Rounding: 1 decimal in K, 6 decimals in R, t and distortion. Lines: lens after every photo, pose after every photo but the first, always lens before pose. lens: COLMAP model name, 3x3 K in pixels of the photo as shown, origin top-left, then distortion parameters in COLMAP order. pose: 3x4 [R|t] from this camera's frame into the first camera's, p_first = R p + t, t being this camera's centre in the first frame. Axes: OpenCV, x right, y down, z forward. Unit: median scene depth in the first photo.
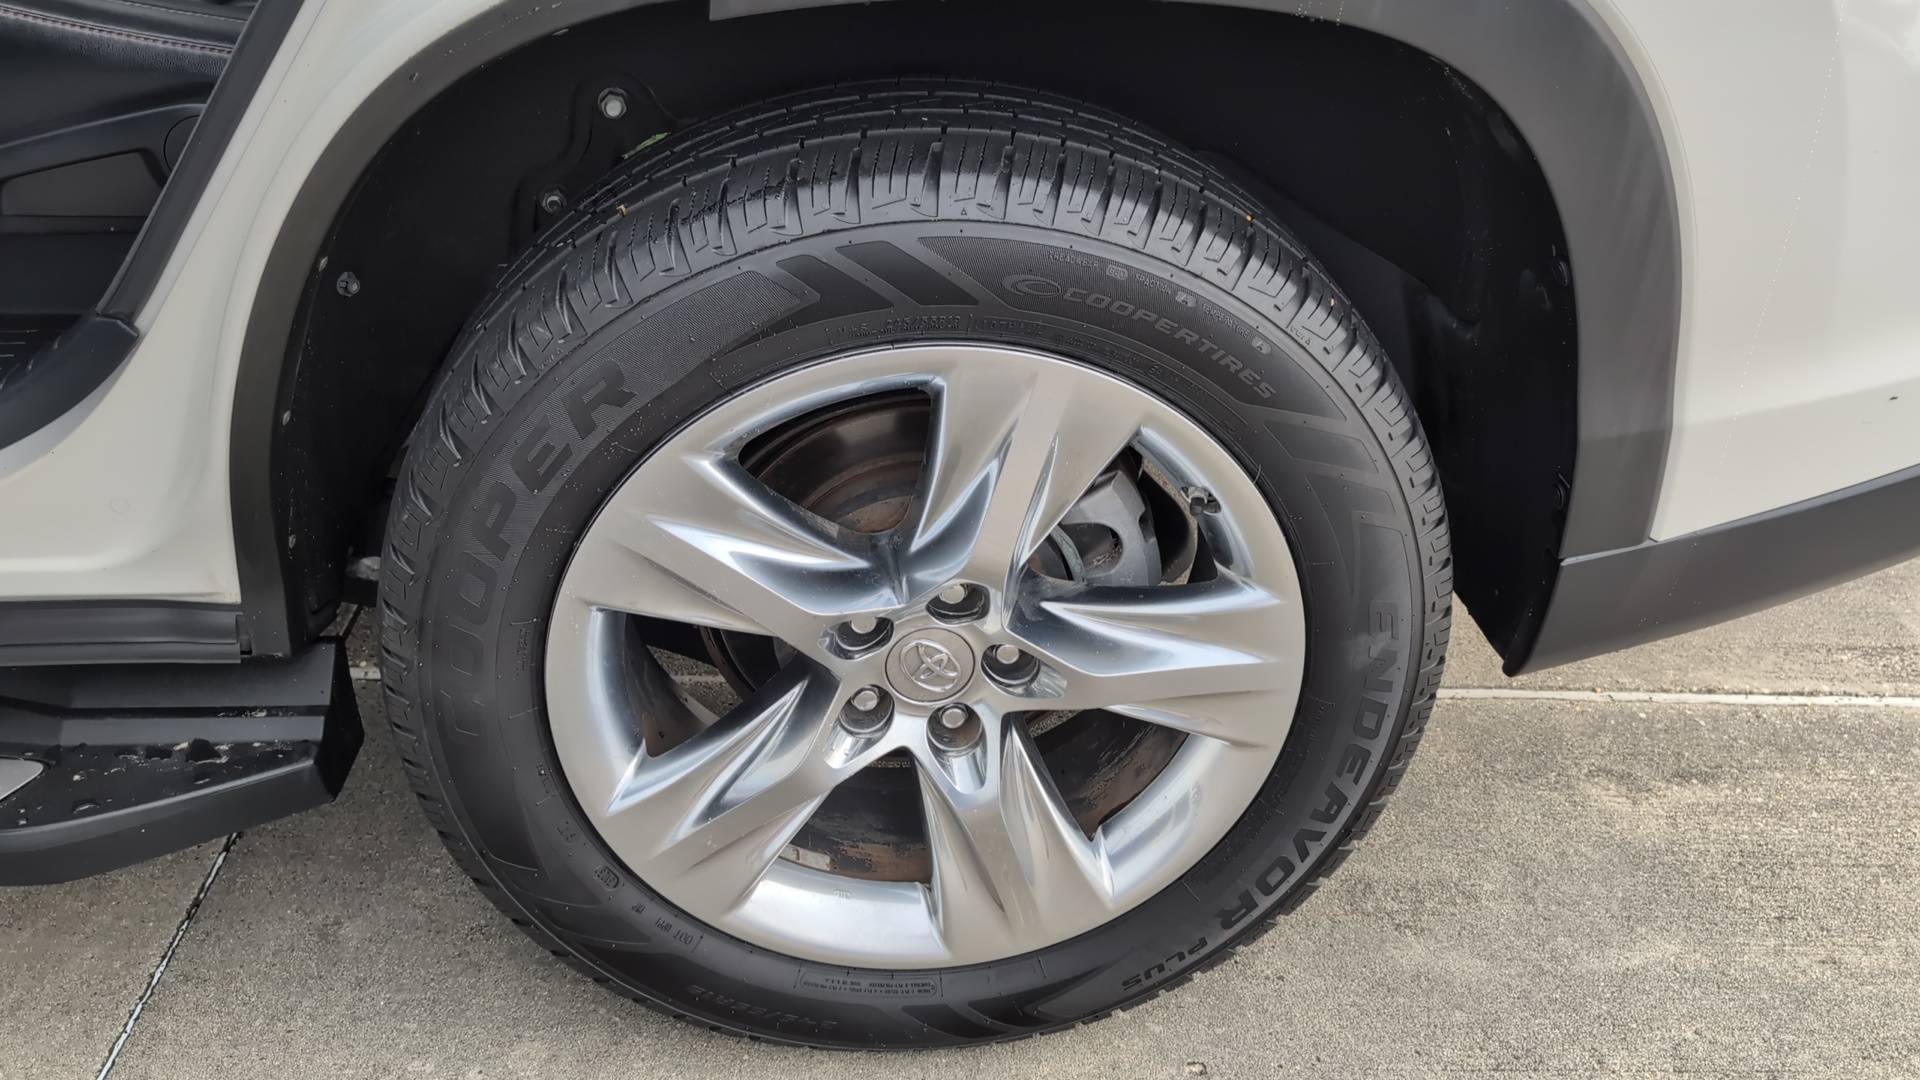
lens RADIAL K [[1536.7, 0, 960.0], [0, 1536.7, 540.0], [0, 0, 1]] dist [0.012577, 0.000852]
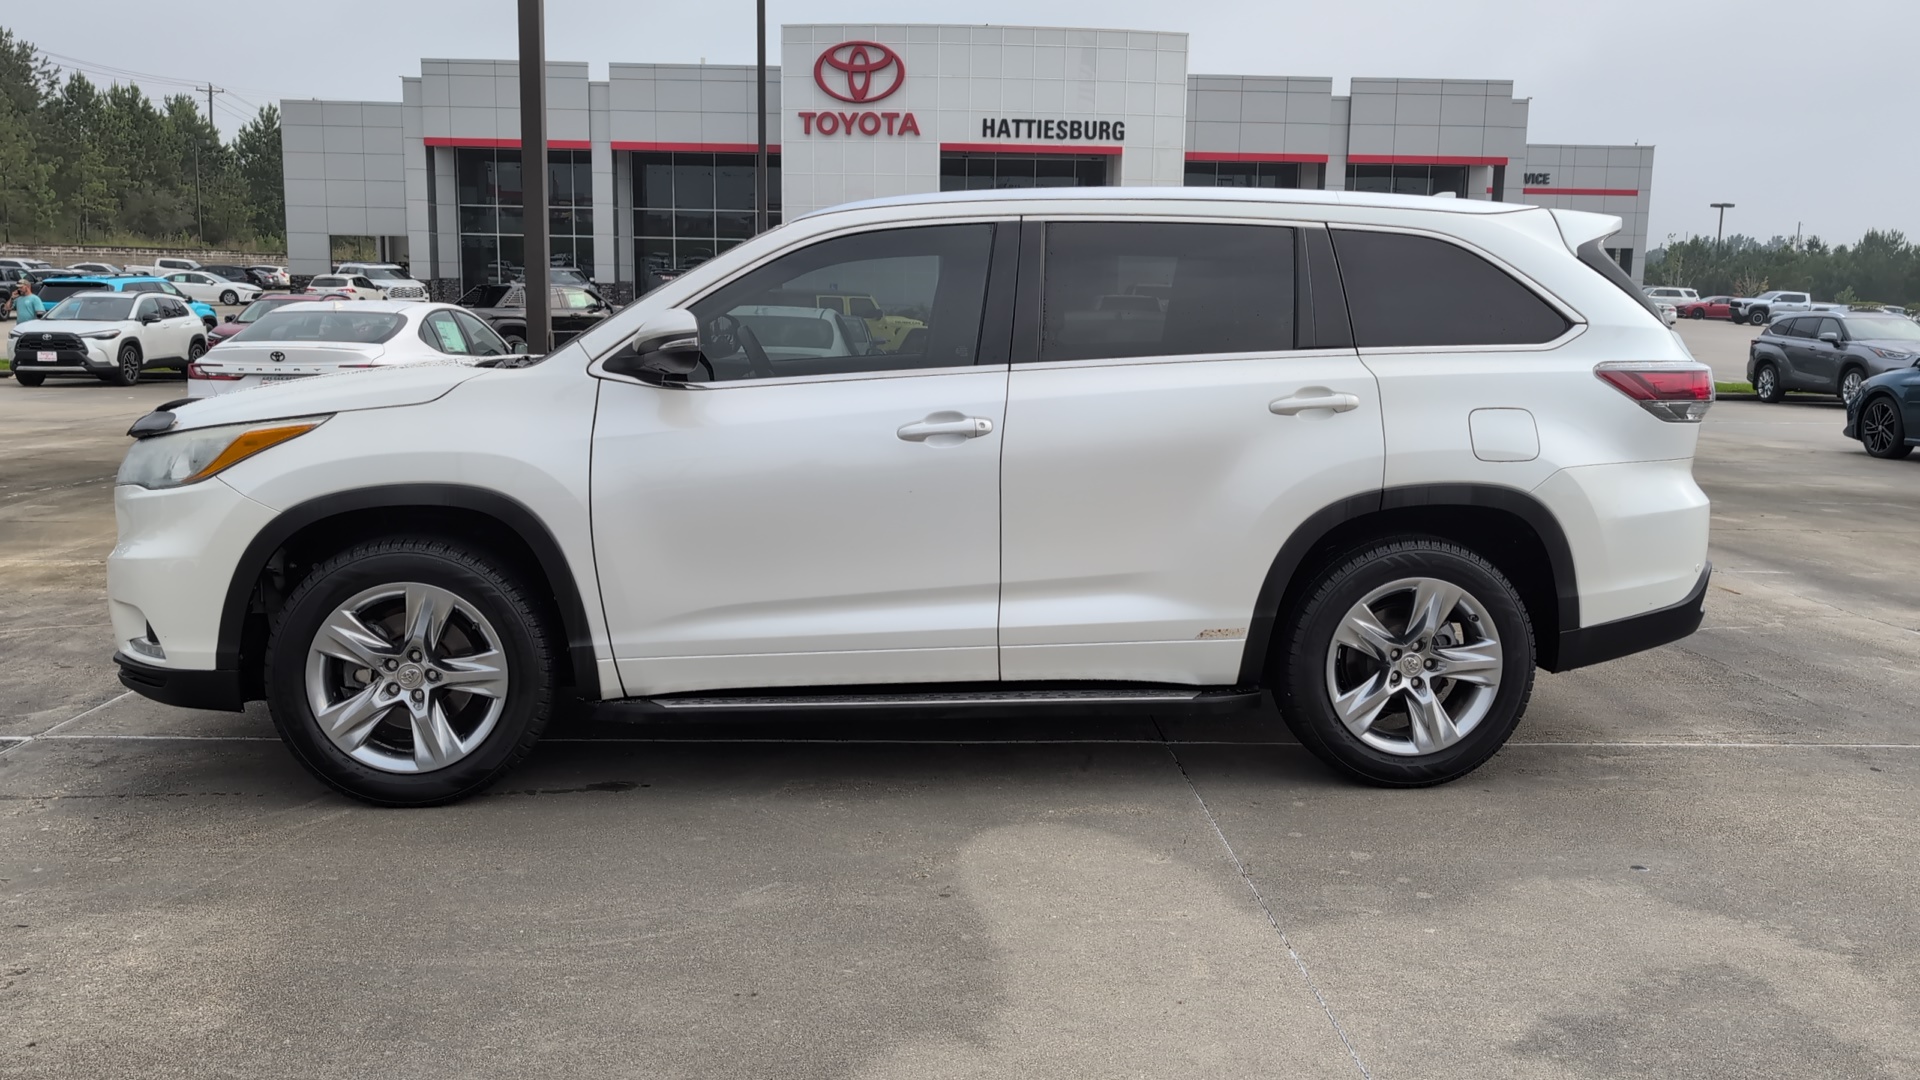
lens RADIAL K [[1536.7, 0, 960.0], [0, 1536.7, 540.0], [0, 0, 1]] dist [0.012577, 0.000852]
pose [[0.999278, -0.031189, 0.021695, -1.321291], [0.037293, 0.914315, -0.403282, 1.408575], [-0.007258, 0.403800, 0.914818, -2.915506]]
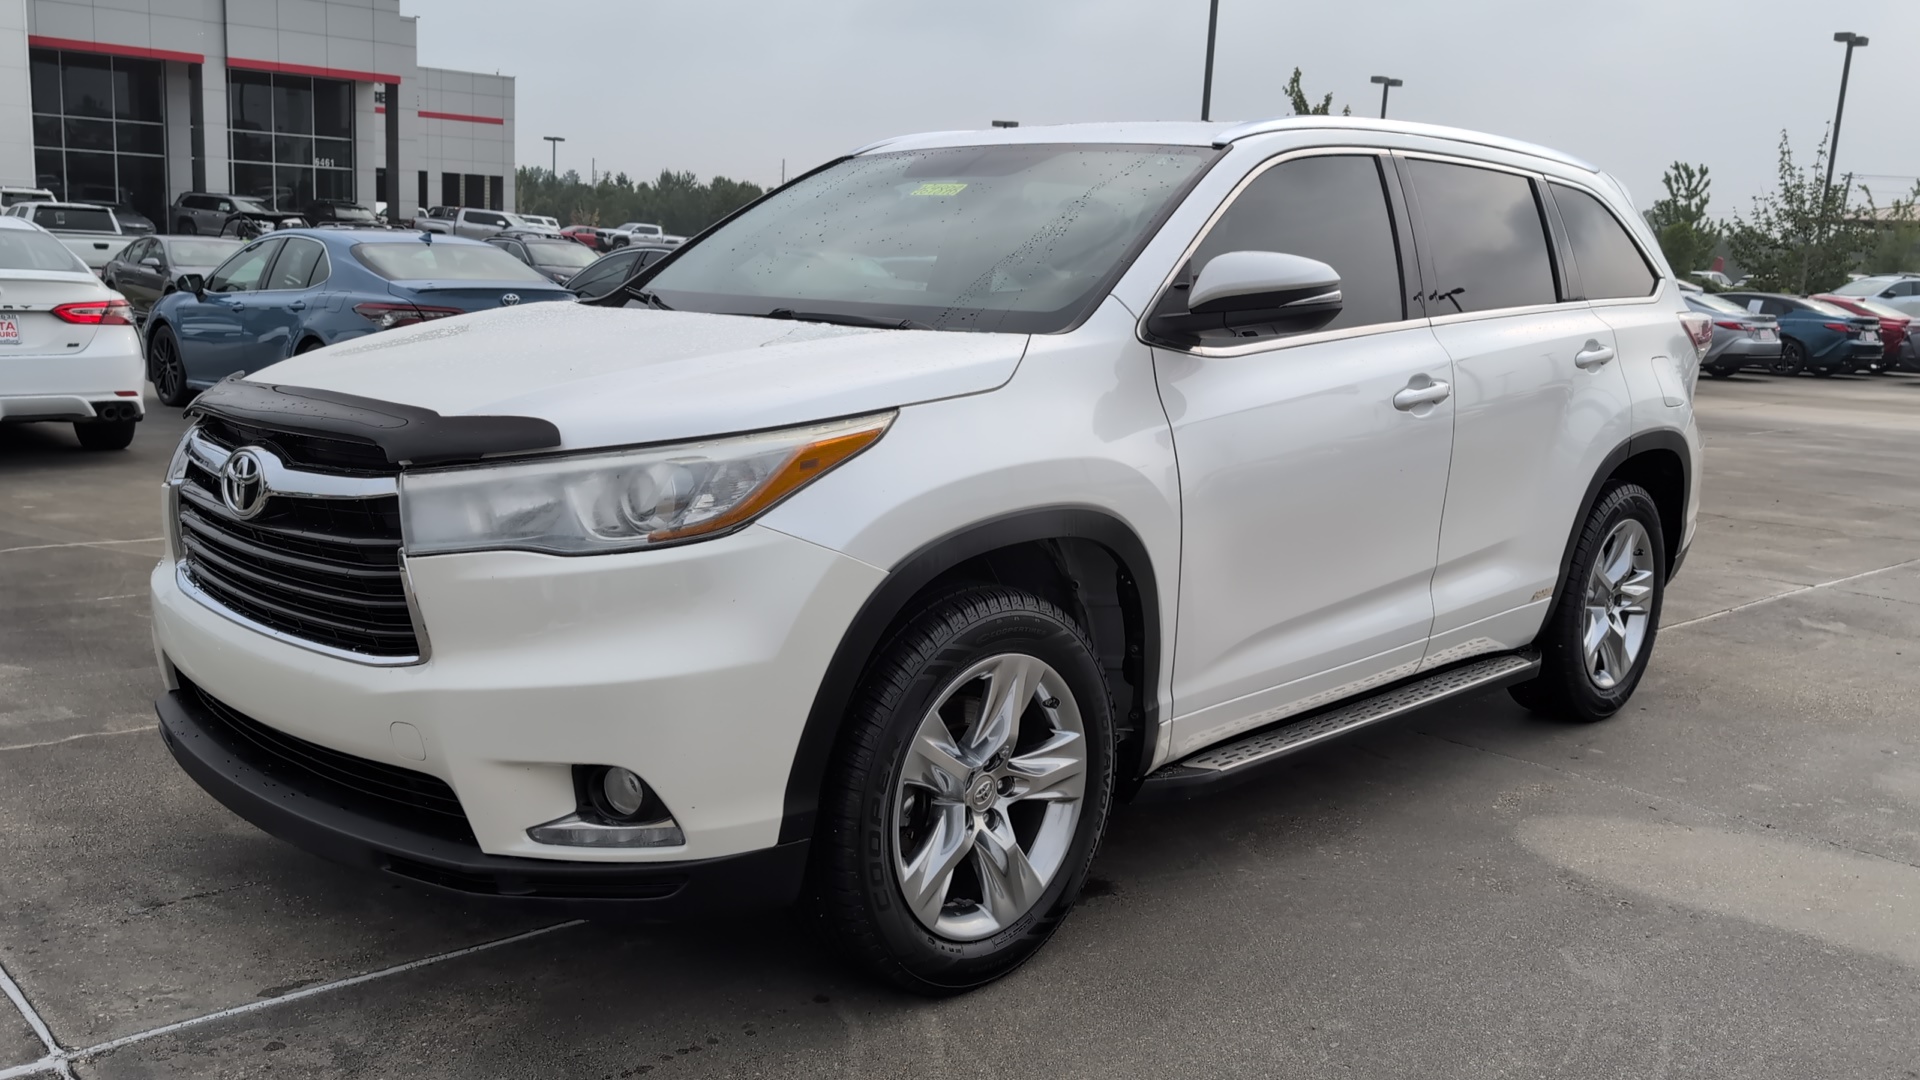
lens RADIAL K [[1571.1, 0, 920.2], [0, 1571.1, 526.4], [0, 0, 1]] dist [-0.003450, -0.008882]
pose [[0.763567, -0.116794, 0.635079, -4.332183], [0.337646, 0.910556, -0.238502, 0.292085], [-0.550419, 0.396544, 0.734705, -1.279401]]
